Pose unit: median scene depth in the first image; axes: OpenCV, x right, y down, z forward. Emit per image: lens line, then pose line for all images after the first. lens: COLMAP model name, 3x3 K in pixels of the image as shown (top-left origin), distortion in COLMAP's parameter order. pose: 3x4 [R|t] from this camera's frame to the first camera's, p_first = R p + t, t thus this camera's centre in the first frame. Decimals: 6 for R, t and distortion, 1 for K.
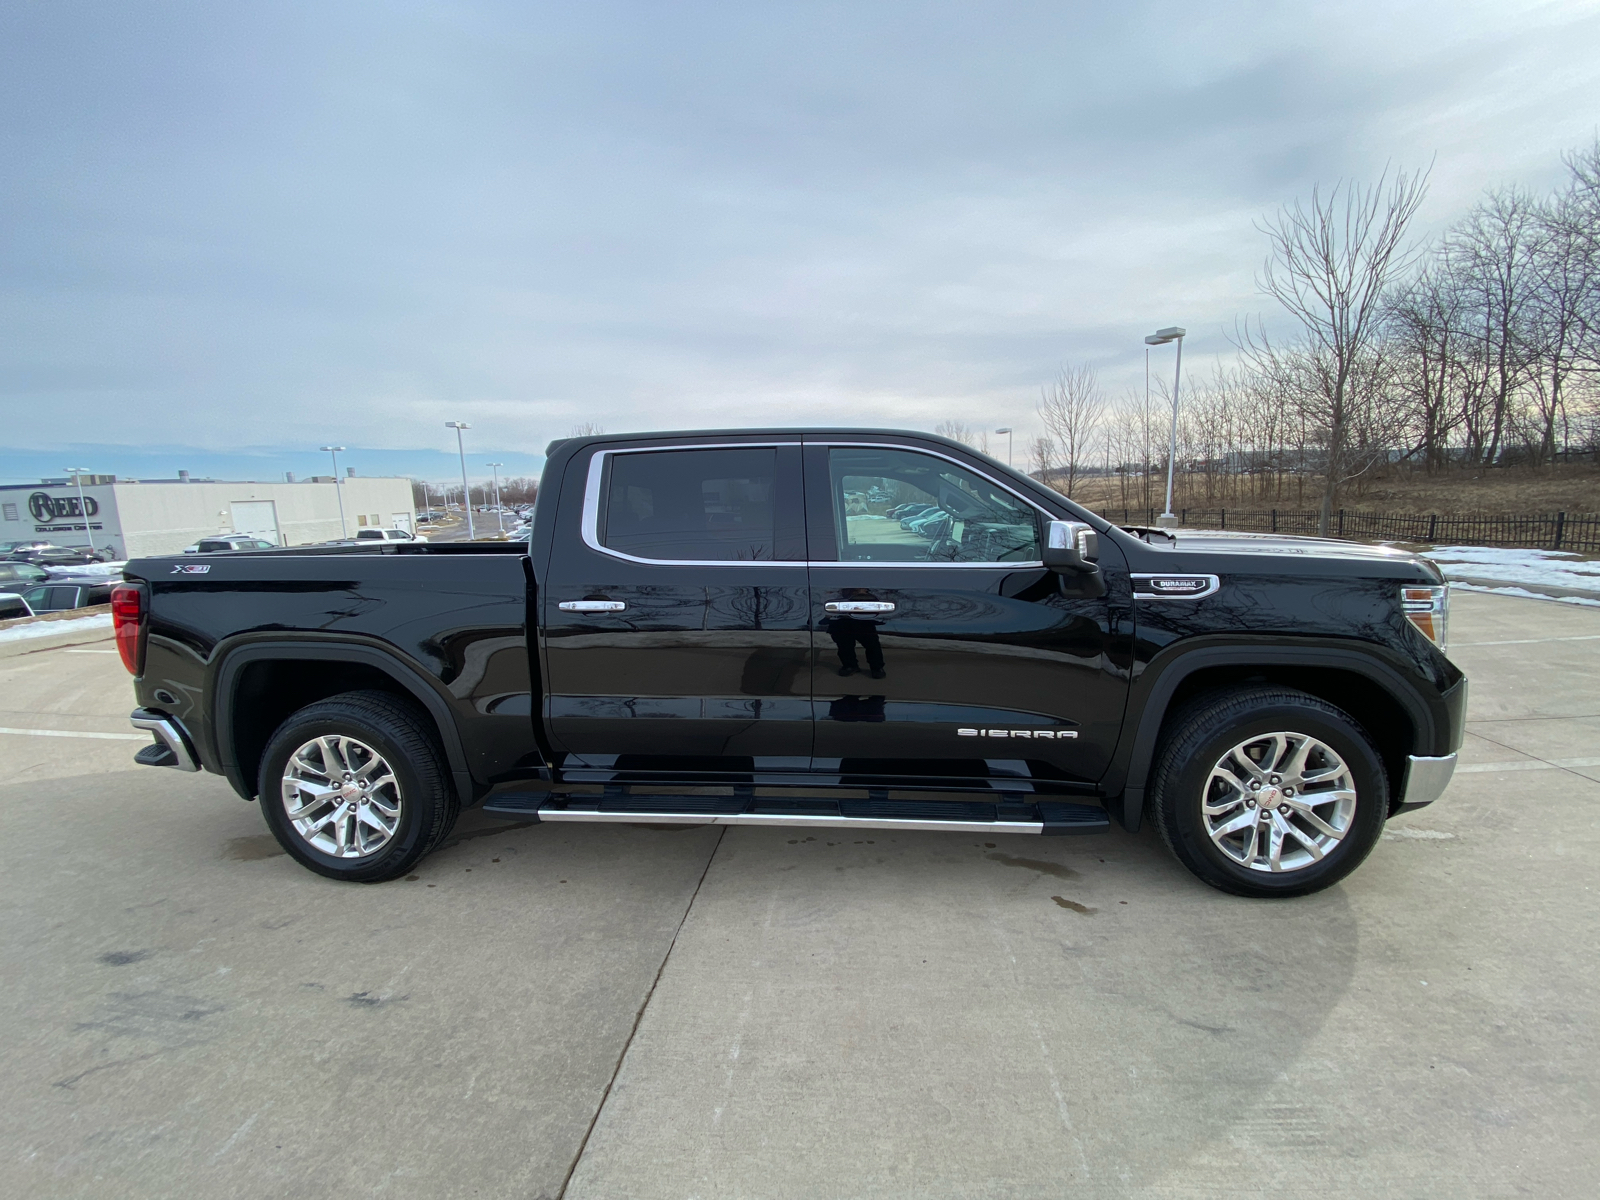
lens RADIAL K [[638.3, 0, 779.7], [0, 638.3, 609.3], [0, 0, 1]] dist [0.011598, -0.016461]
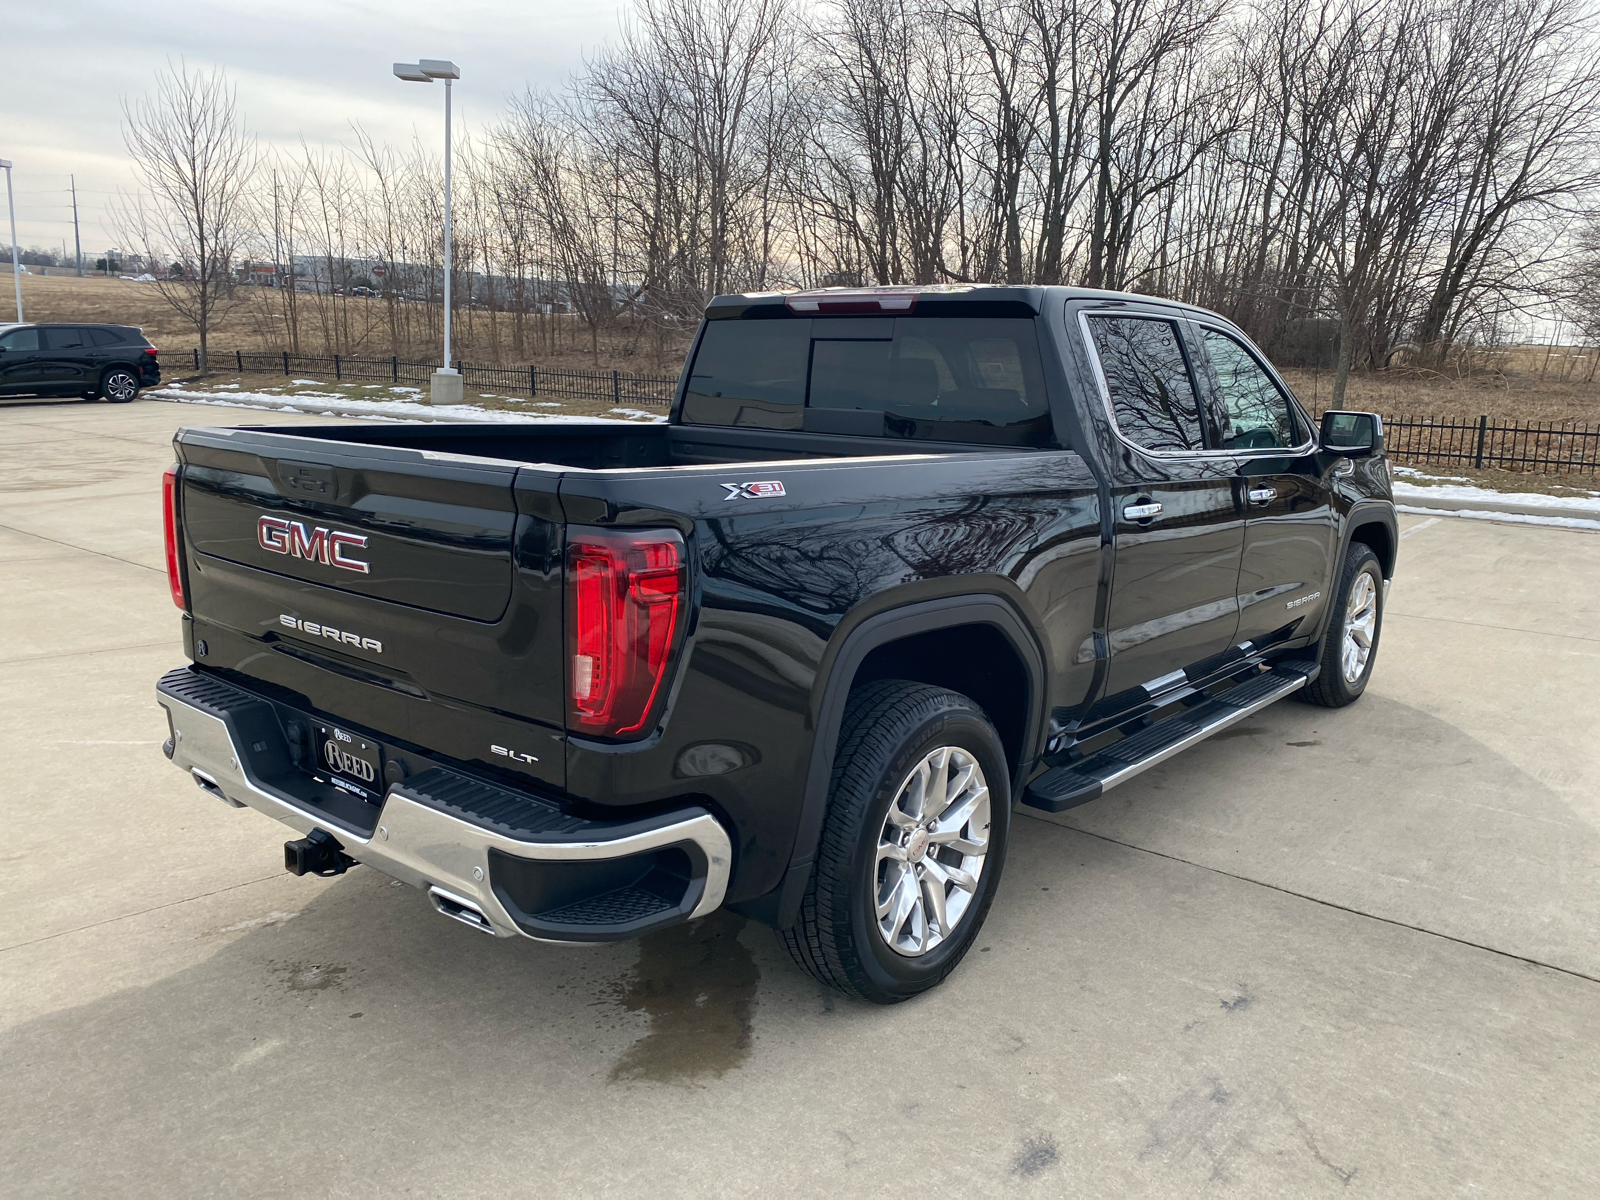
lens RADIAL K [[1242.1, 0, 803.6], [0, 1242.1, 592.8], [0, 0, 1]] dist [0.032743, -0.001264]
pose [[0.551721, -0.109239, 0.826844, -1.883799], [0.075675, 0.993853, 0.080808, -0.061381], [-0.830589, 0.017988, 0.556596, 0.483700]]
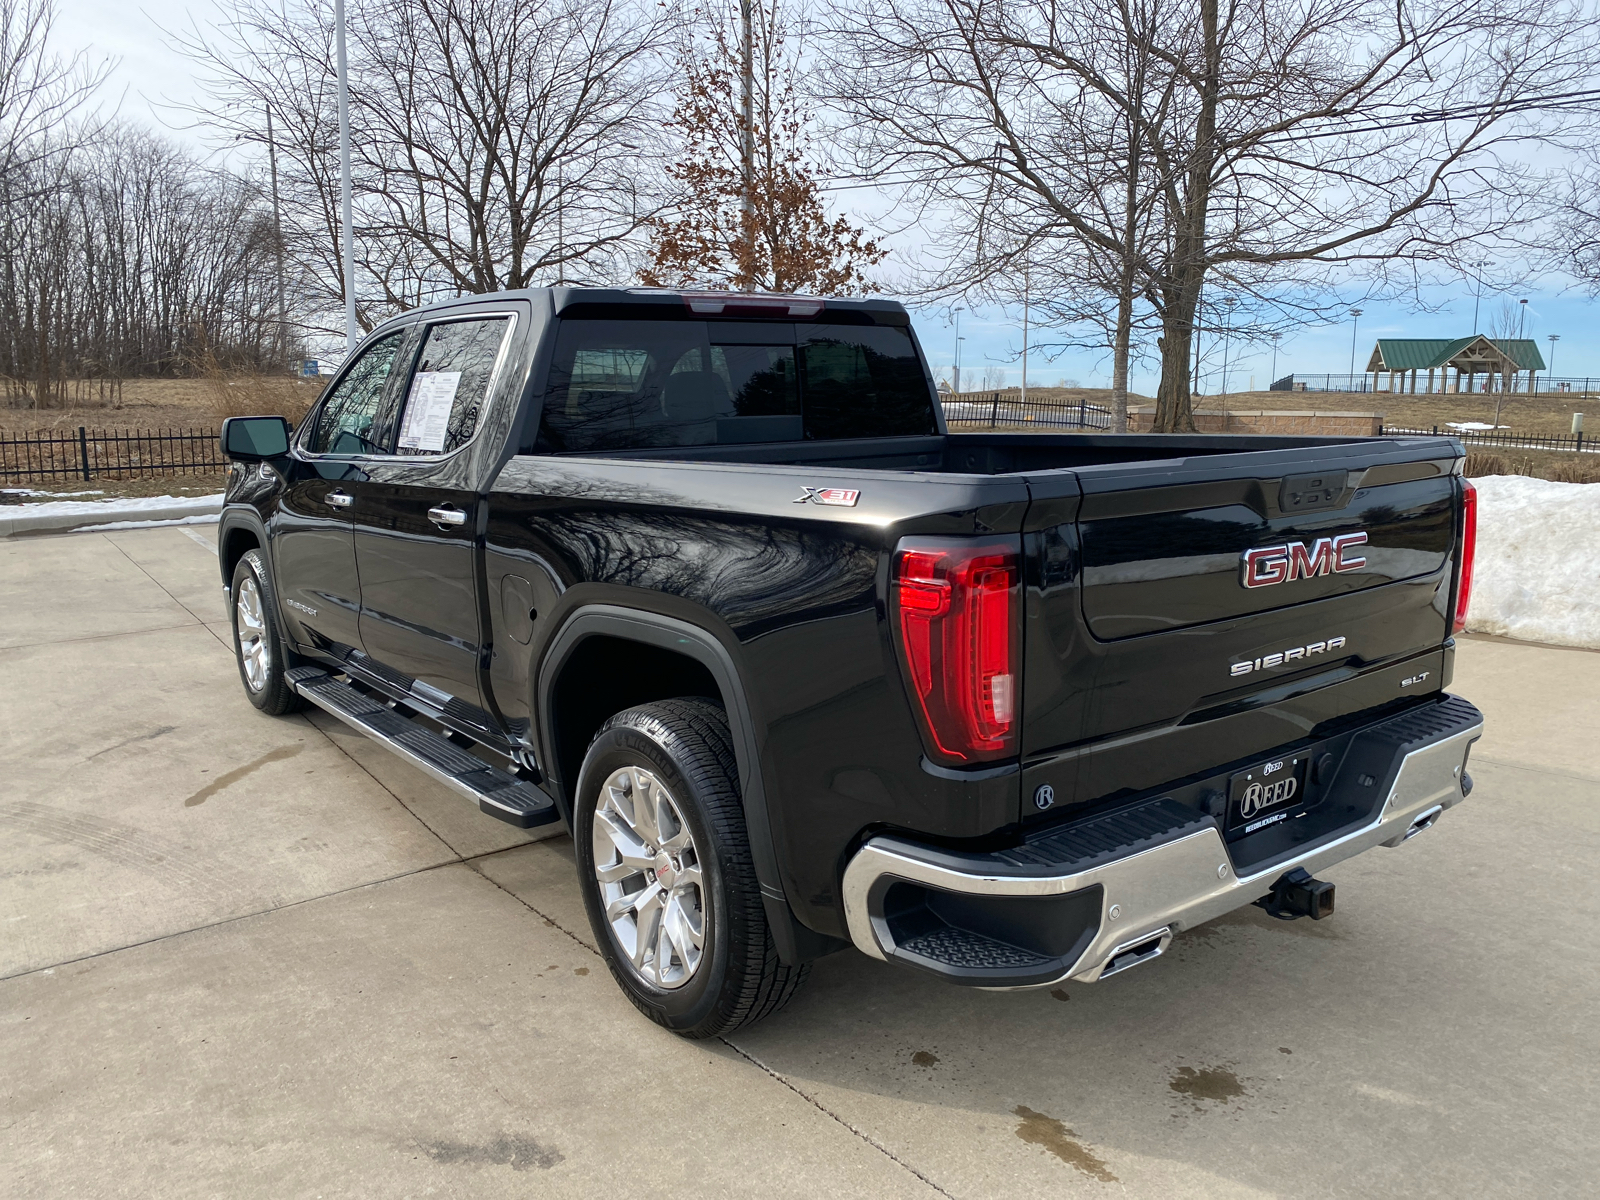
lens RADIAL K [[1242.1, 0, 803.6], [0, 1242.1, 592.8], [0, 0, 1]] dist [0.032743, -0.001264]
pose [[-0.694301, -0.078924, 0.715344, -1.653168], [0.136554, 0.961465, 0.238616, -0.336553], [-0.706611, 0.263355, -0.656769, 2.540079]]
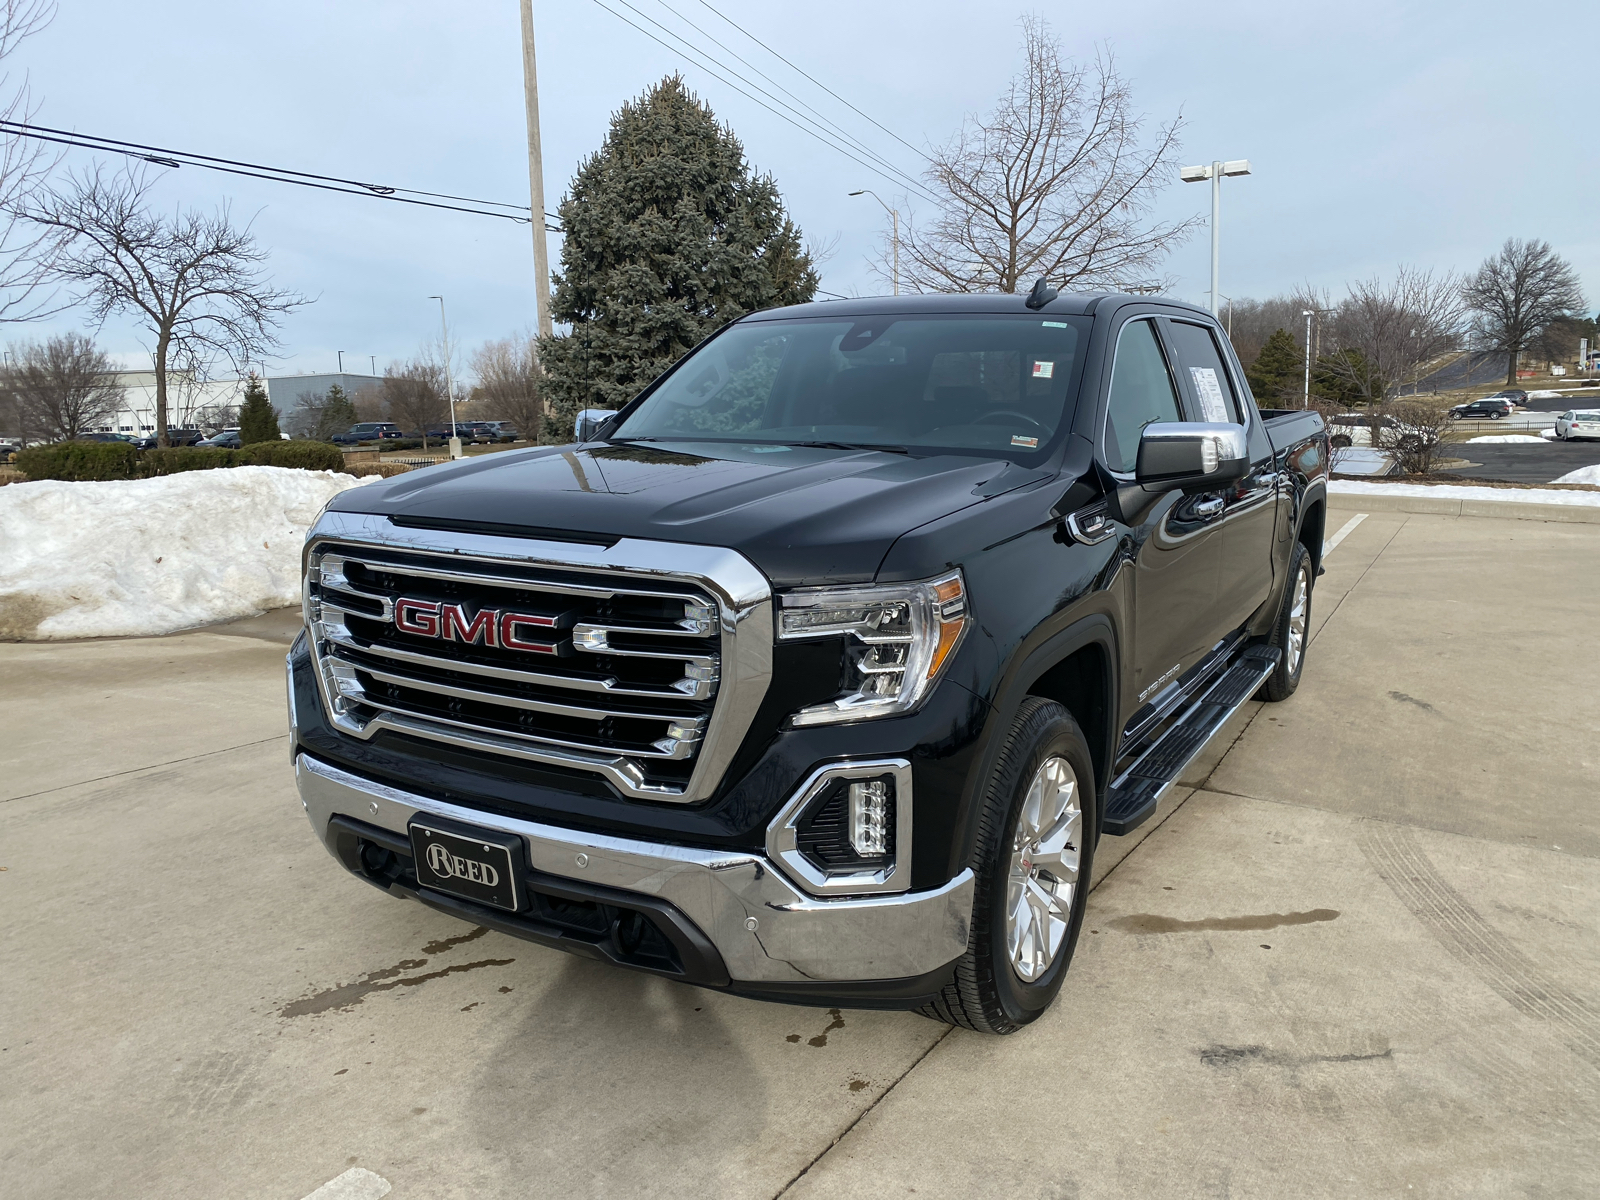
lens RADIAL K [[1188.9, 0, 824.5], [0, 1188.9, 594.2], [0, 0, 1]] dist [0.021641, -0.009374]
pose [[-0.393612, 0.188907, -0.899658, 1.913162], [-0.121675, 0.959342, 0.254674, -0.351971], [0.911189, 0.209709, -0.354623, 1.879961]]
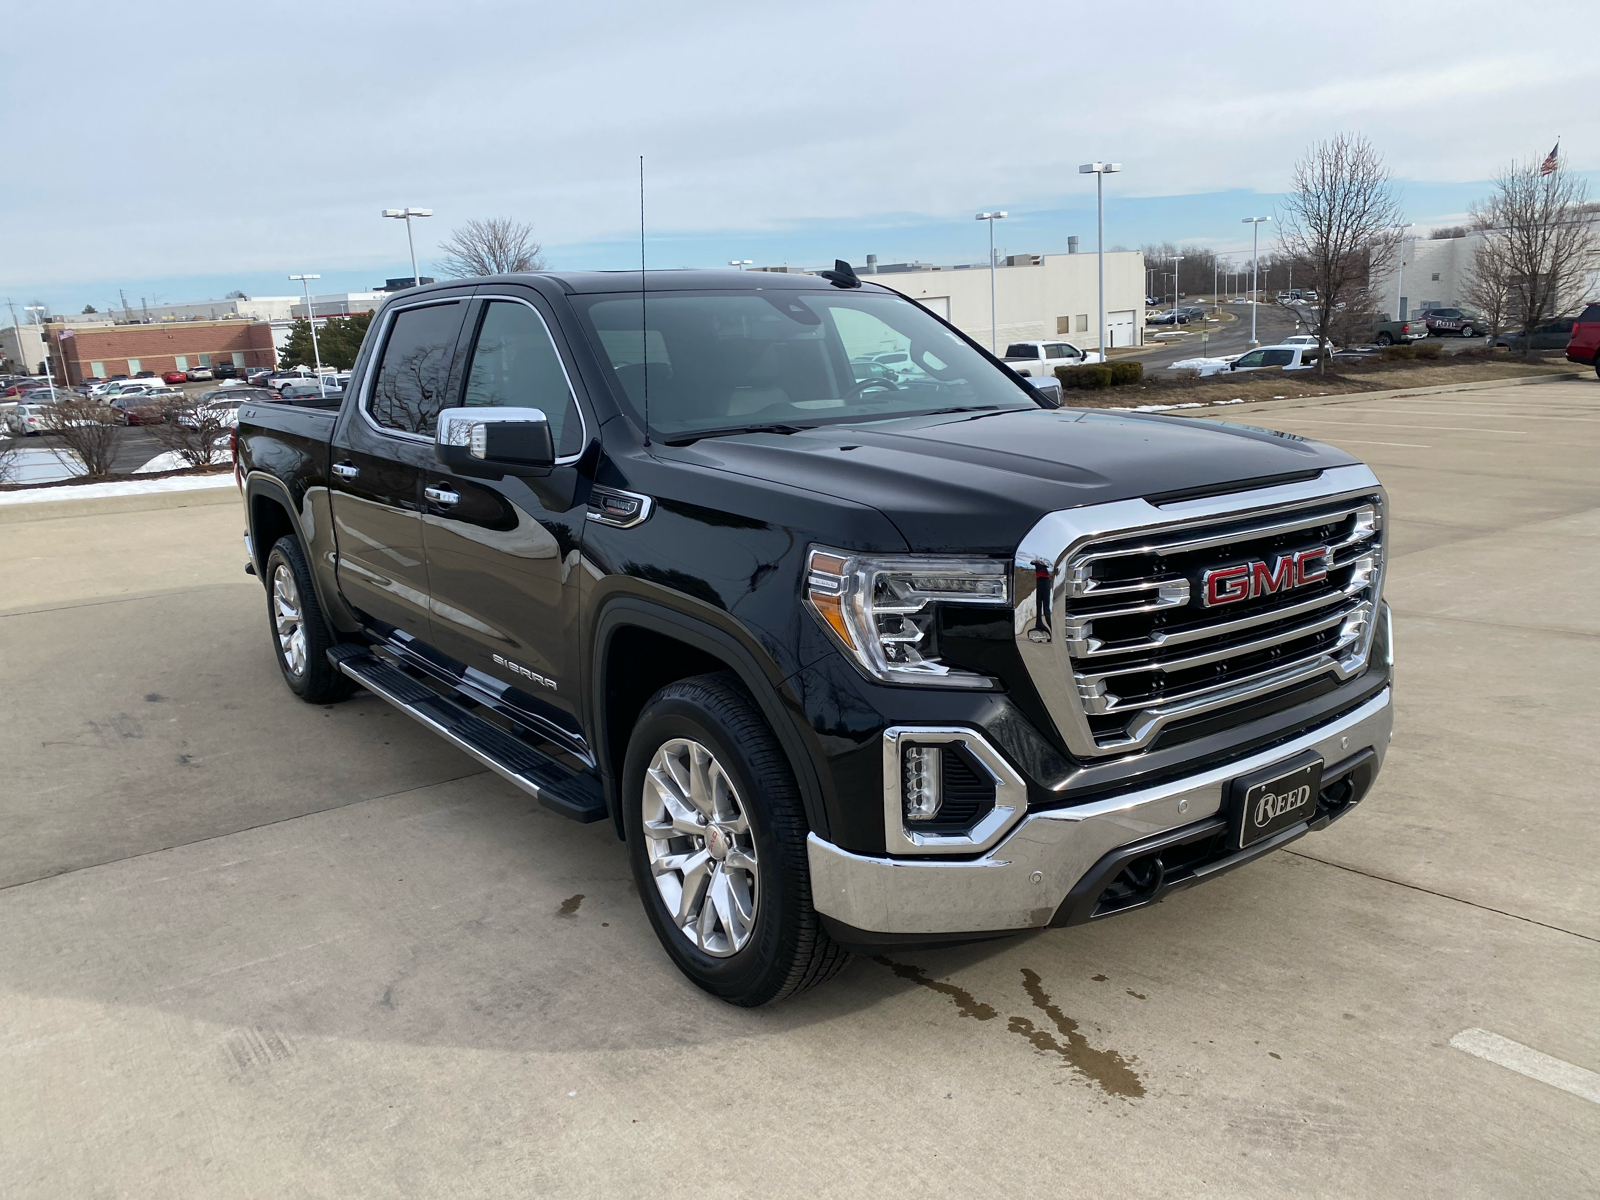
lens RADIAL K [[1194.7, 0, 800.0], [0, 1194.7, 600.0], [0, 0, 1]] dist [0.013467, -0.000959]
pose [[0.678371, 0.156260, -0.717911, 1.616386], [-0.088713, 0.987393, 0.131089, -0.116382], [0.729344, -0.025239, 0.683681, 0.219503]]
